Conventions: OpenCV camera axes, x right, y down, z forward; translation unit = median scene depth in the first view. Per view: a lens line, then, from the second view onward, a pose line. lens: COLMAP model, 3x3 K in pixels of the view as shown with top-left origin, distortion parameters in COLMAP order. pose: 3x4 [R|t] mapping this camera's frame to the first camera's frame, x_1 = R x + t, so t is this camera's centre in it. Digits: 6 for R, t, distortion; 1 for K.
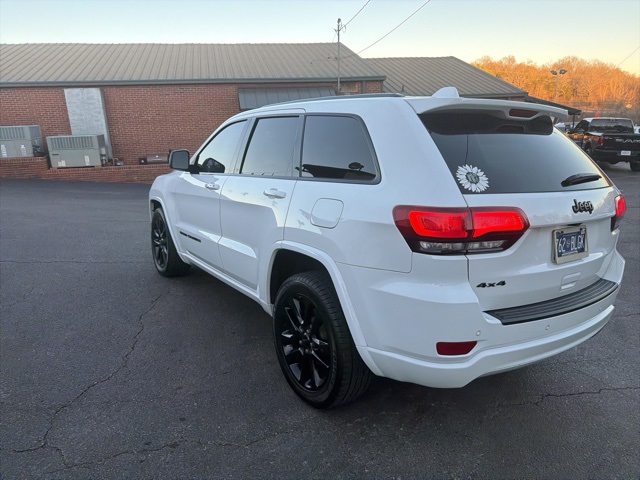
lens RADIAL K [[467.6, 0, 319.8], [0, 467.6, 247.7], [0, 0, 1]] dist [0.004759, -0.003736]
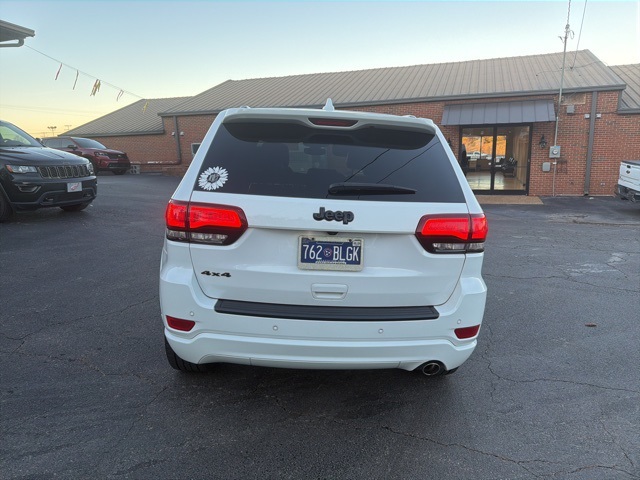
lens RADIAL K [[472.8, 0, 333.9], [0, 472.8, 238.9], [0, 0, 1]] dist [0.010444, -0.000388]
pose [[0.868448, 0.115195, -0.482212, 1.045649], [-0.139983, 0.990031, -0.015598, -0.023152], [0.475608, 0.081048, 0.875916, 0.131753]]
